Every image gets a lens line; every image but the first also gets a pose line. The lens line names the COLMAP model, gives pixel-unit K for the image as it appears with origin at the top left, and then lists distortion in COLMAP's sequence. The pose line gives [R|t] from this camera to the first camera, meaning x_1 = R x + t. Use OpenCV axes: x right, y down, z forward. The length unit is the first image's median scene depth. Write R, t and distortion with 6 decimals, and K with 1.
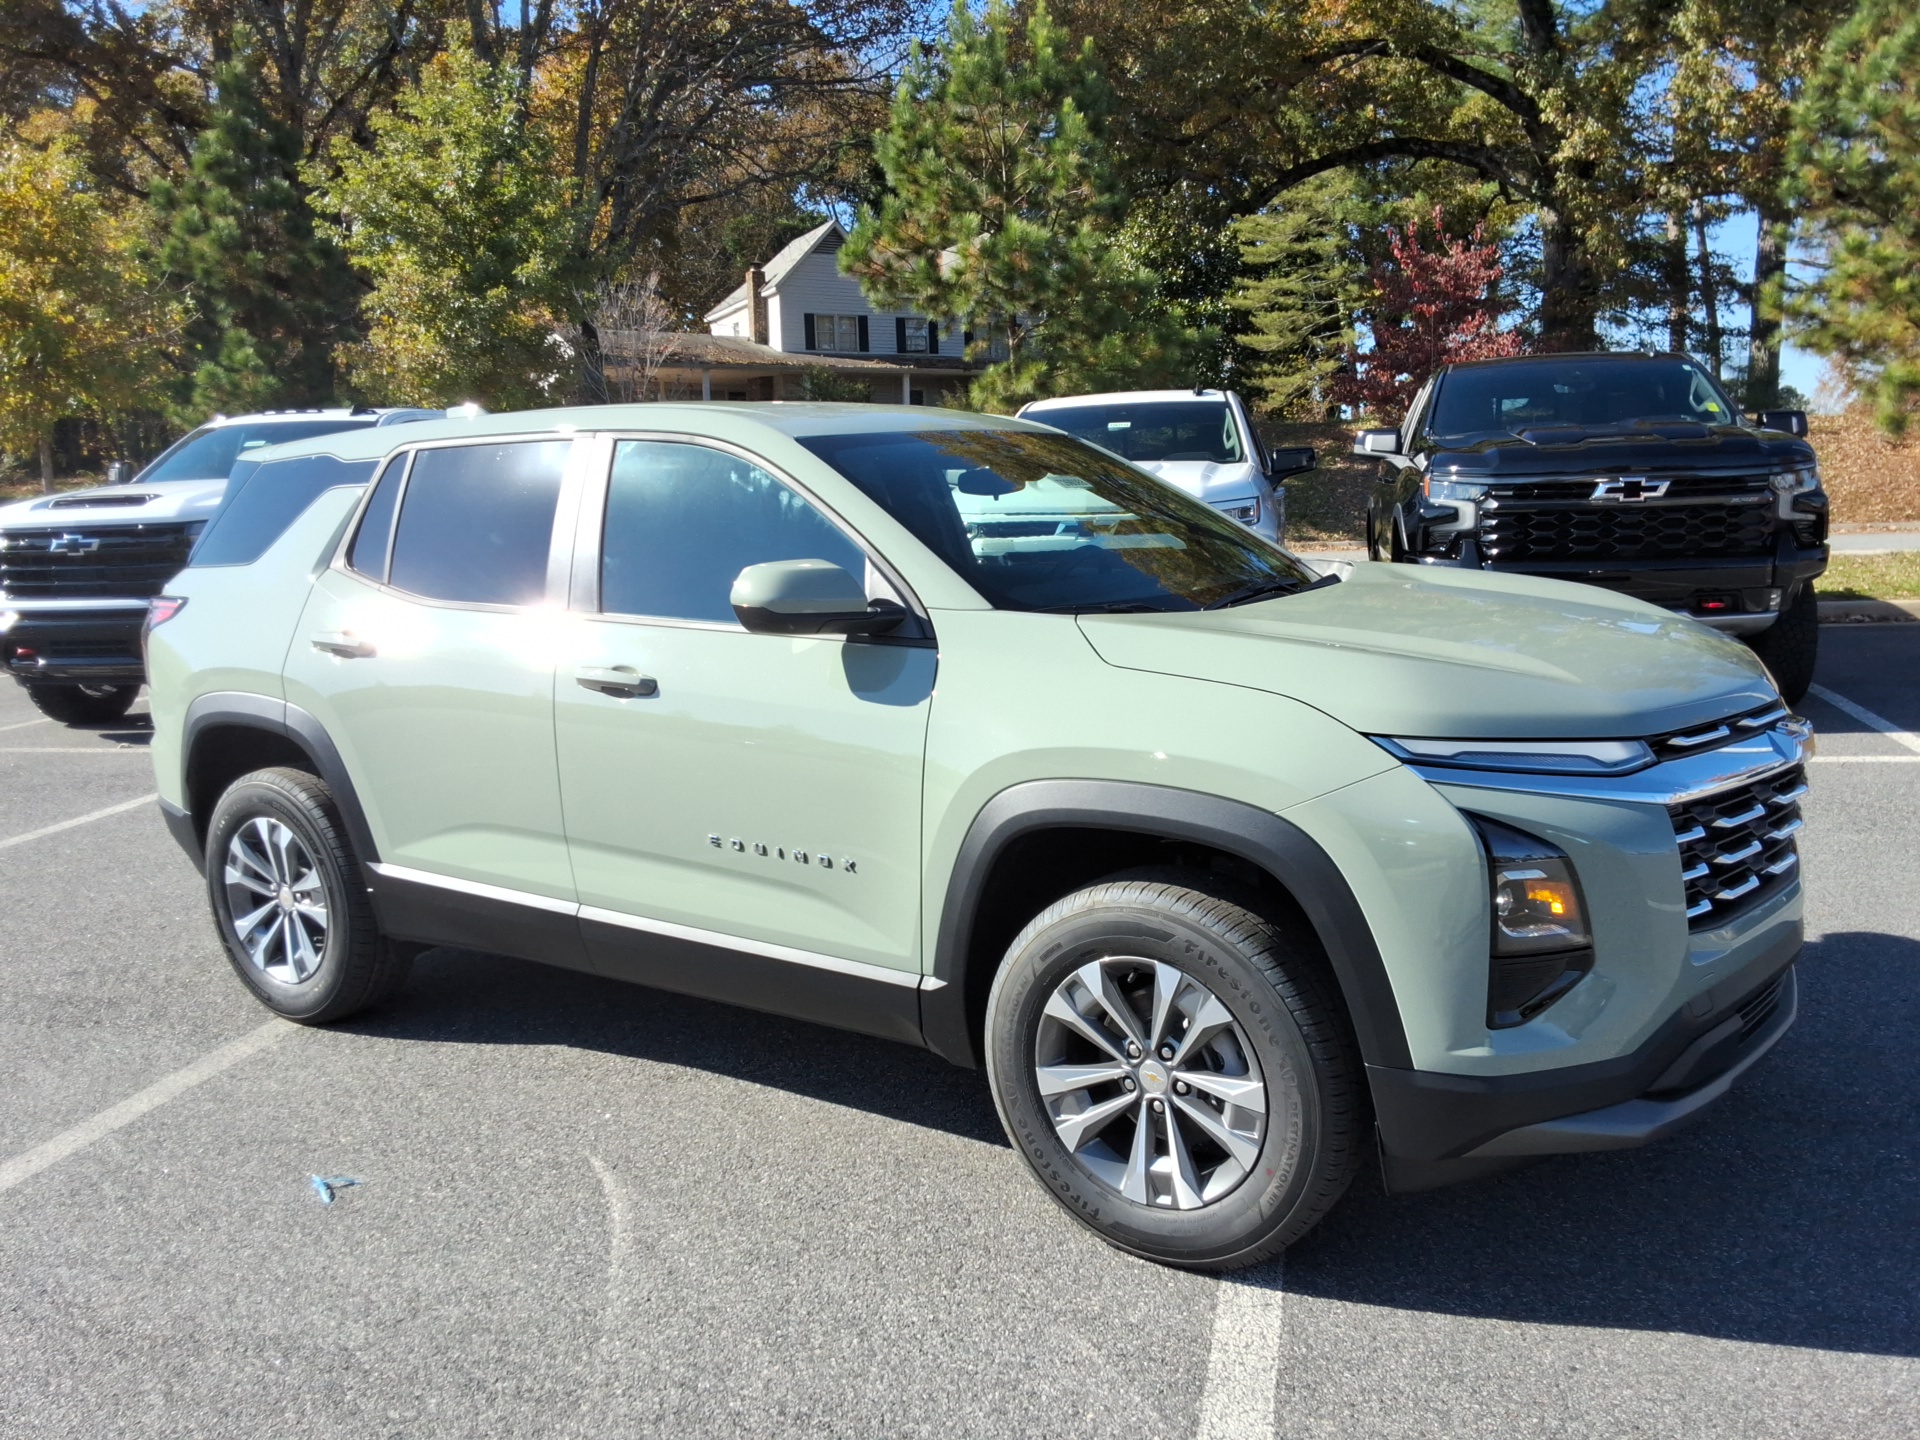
lens RADIAL K [[1532.6, 0, 969.1], [0, 1532.6, 732.2], [0, 0, 1]] dist [0.118498, -0.194611]
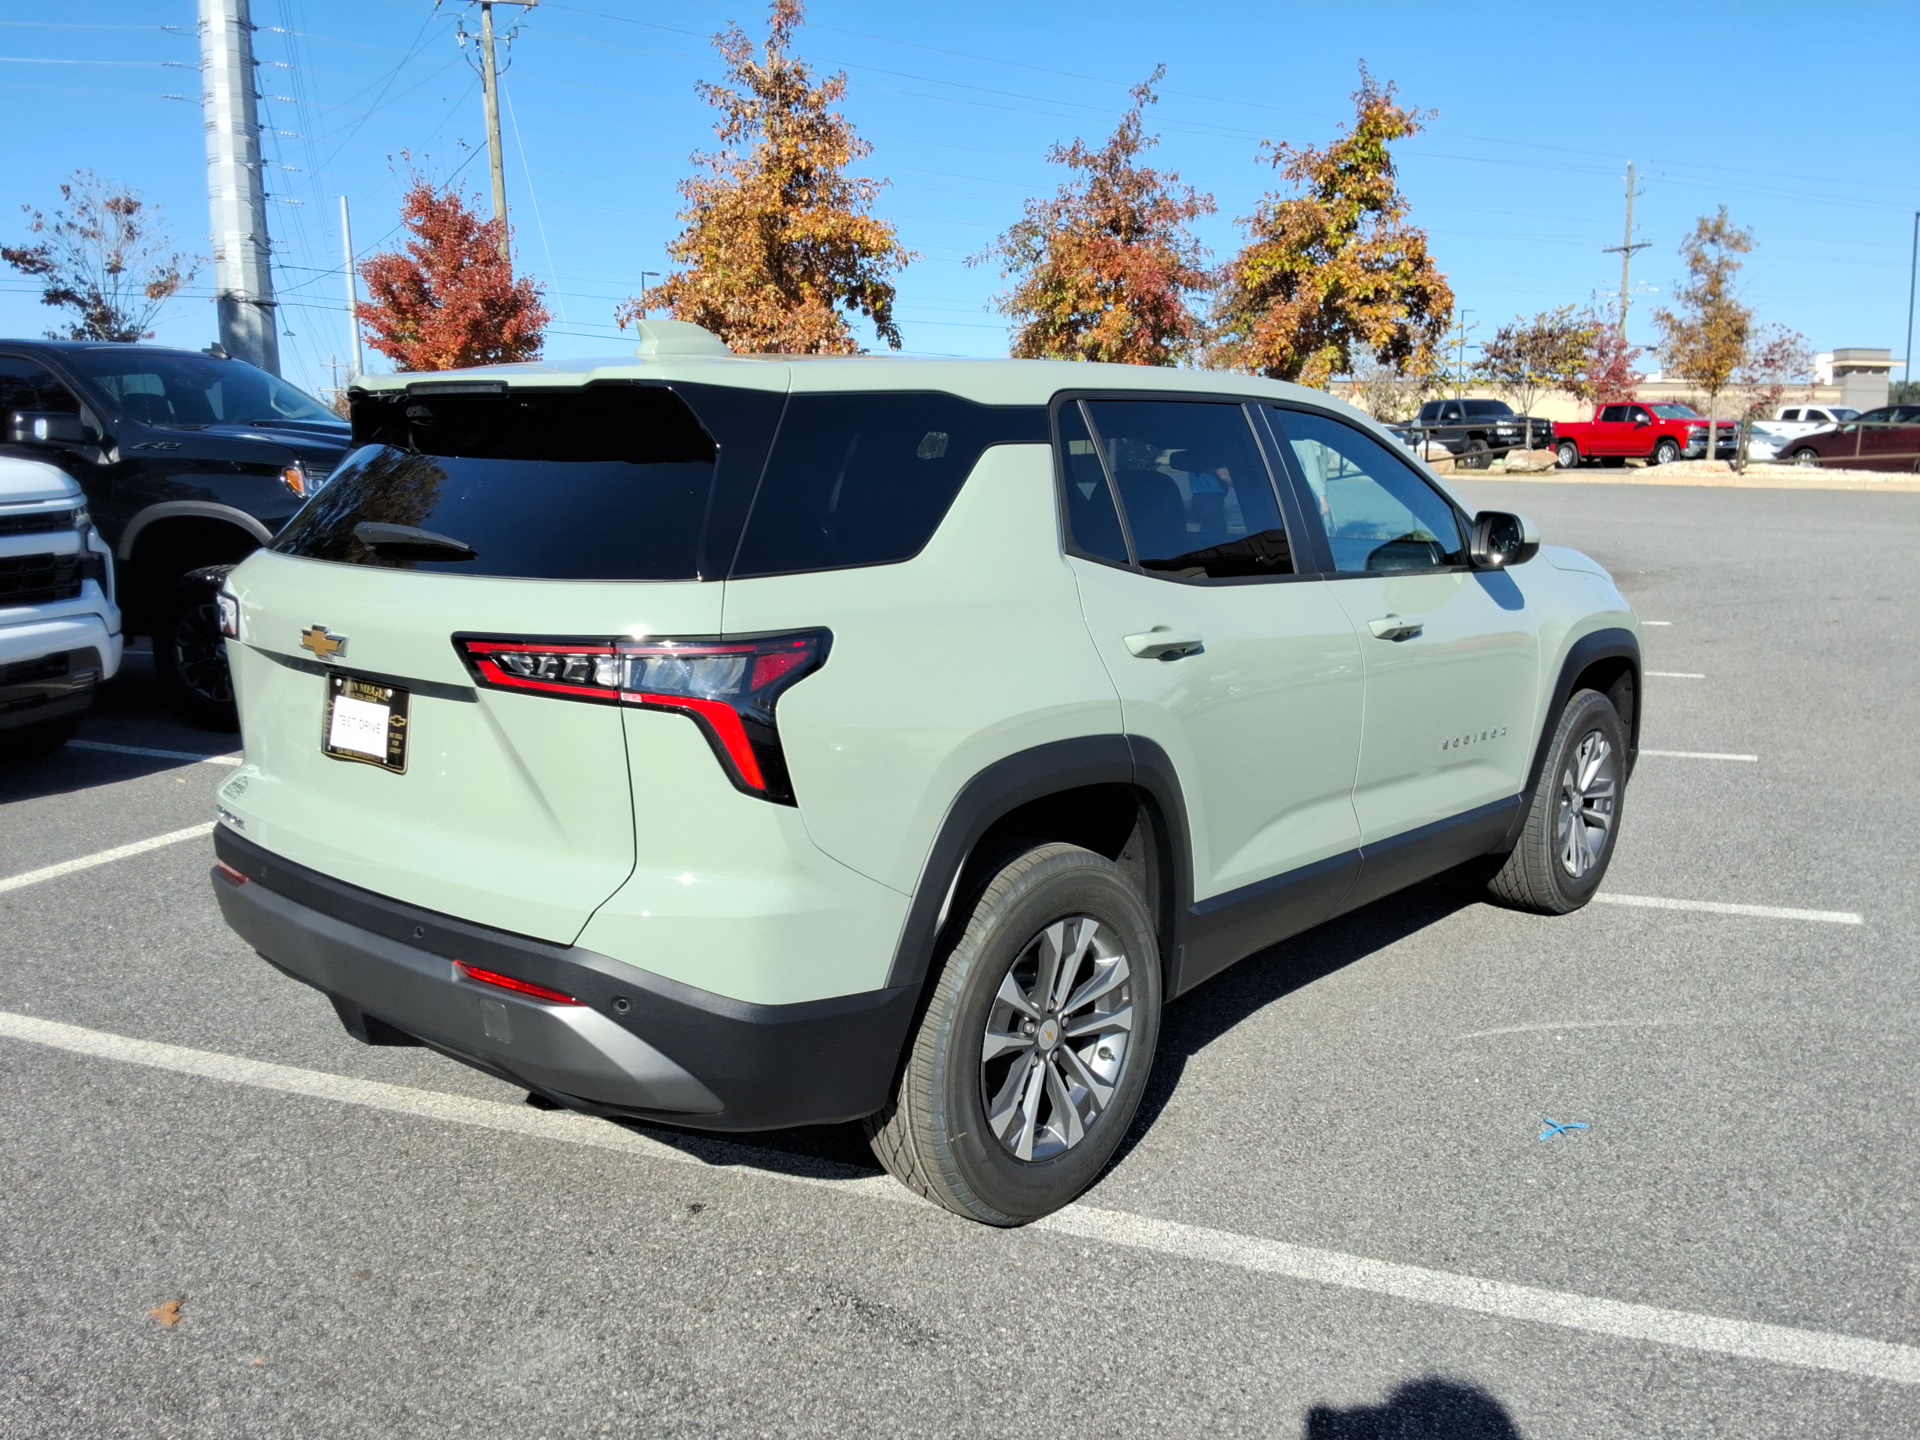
lens RADIAL K [[1532.6, 0, 969.1], [0, 1532.6, 732.2], [0, 0, 1]] dist [0.118498, -0.194611]
pose [[0.125621, -0.137411, 0.982516, -1.096393], [0.154629, 0.980970, 0.117424, -0.110157], [-0.979954, 0.137175, 0.144478, 0.916129]]
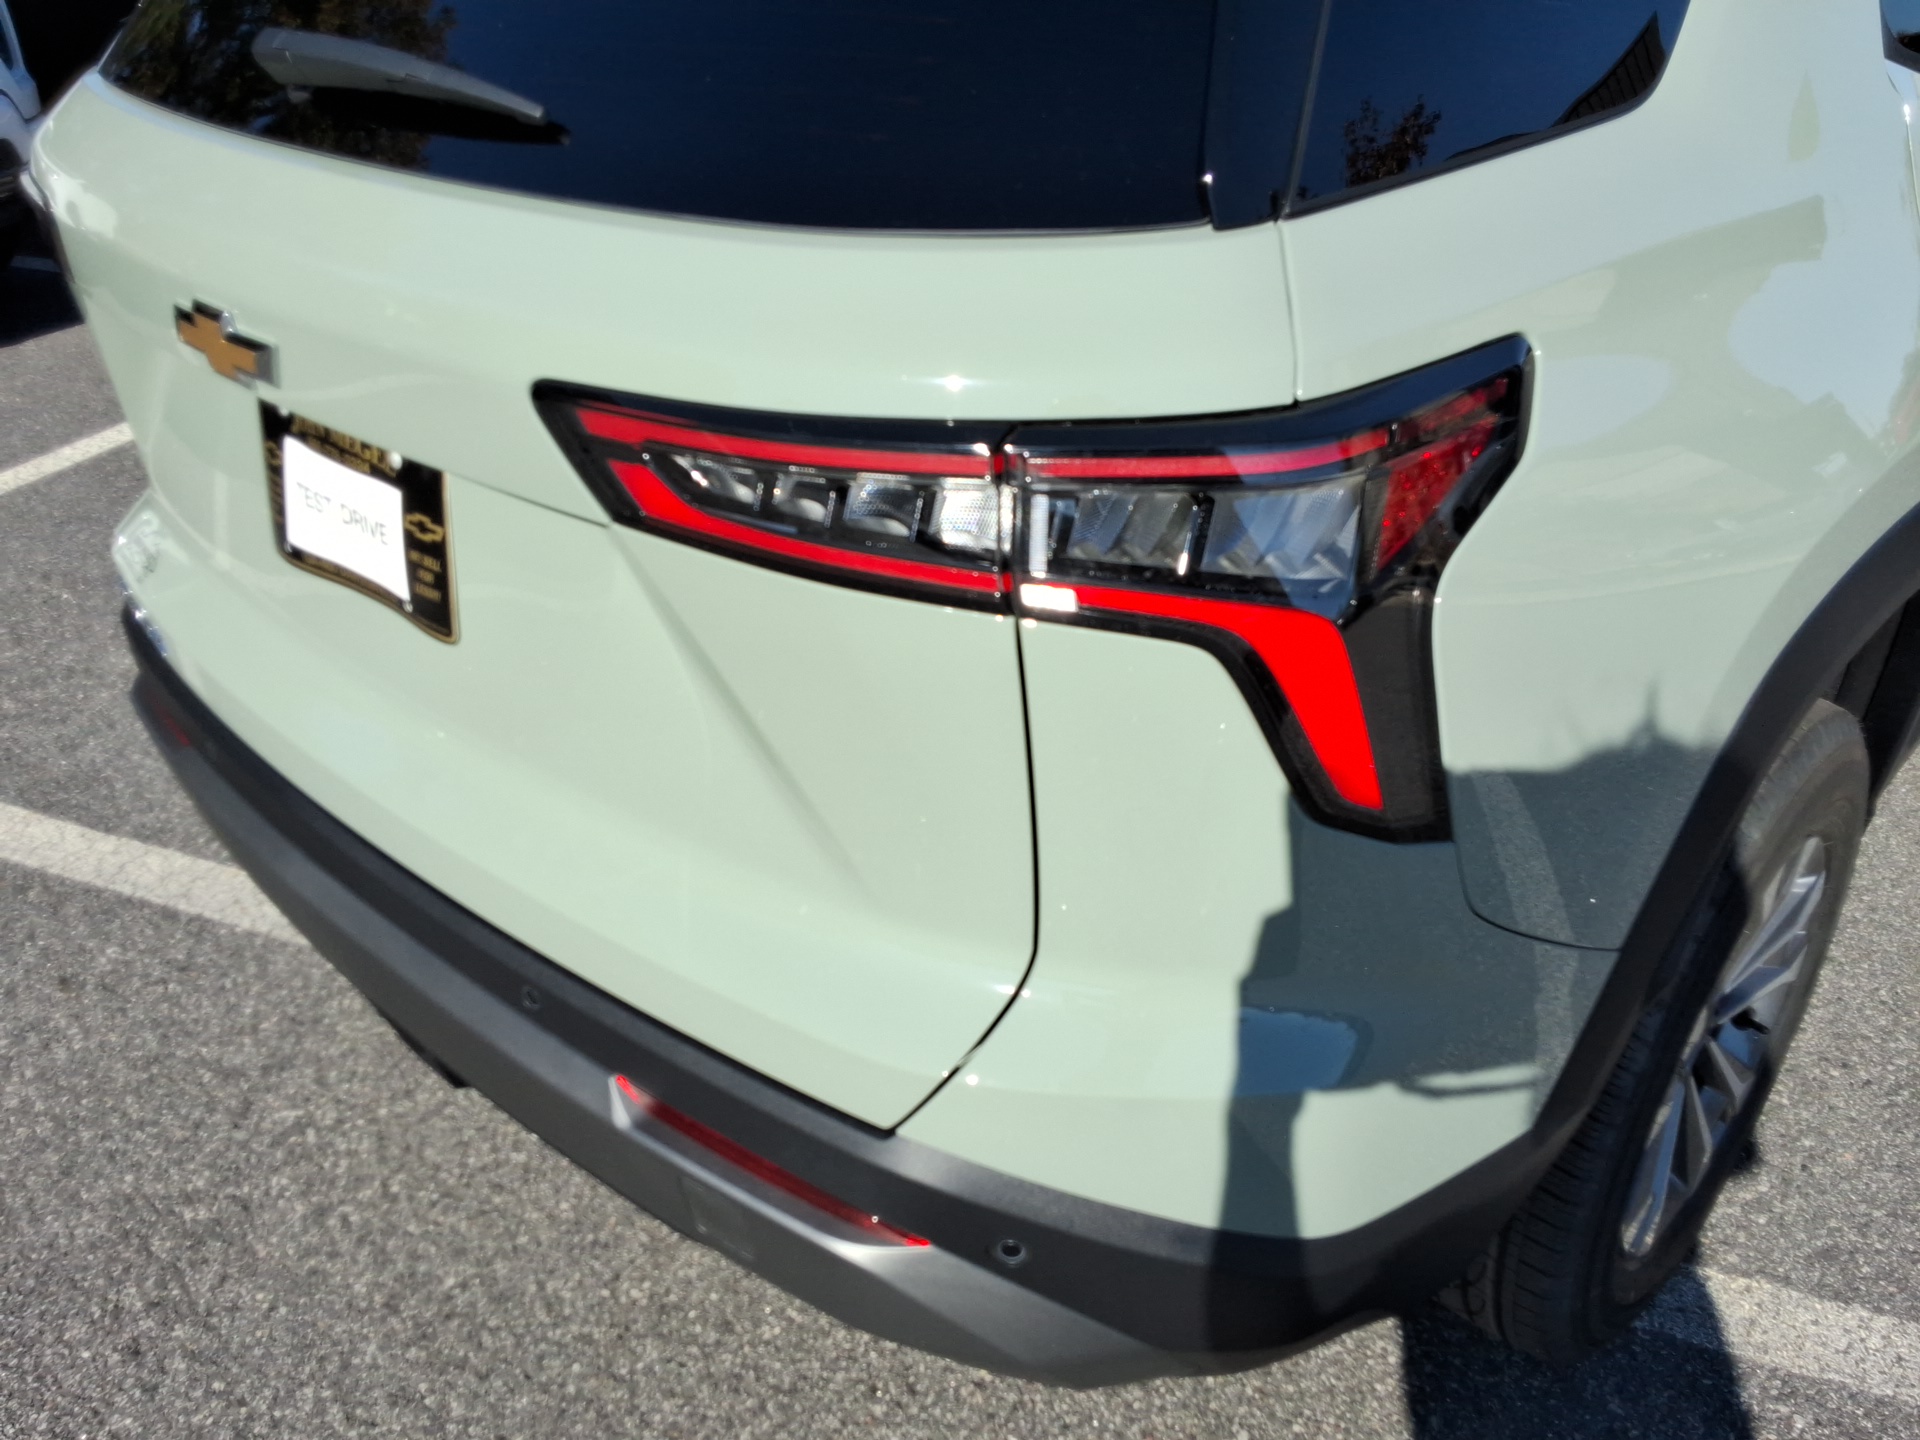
lens RADIAL K [[1536.4, 0, 977.9], [0, 1536.4, 717.2], [0, 0, 1]] dist [0.129146, -0.196910]
pose [[0.156865, -0.463653, 0.872020, -0.749612], [0.170739, 0.882388, 0.438451, -0.151605], [-0.972749, 0.080110, 0.217579, 1.079453]]
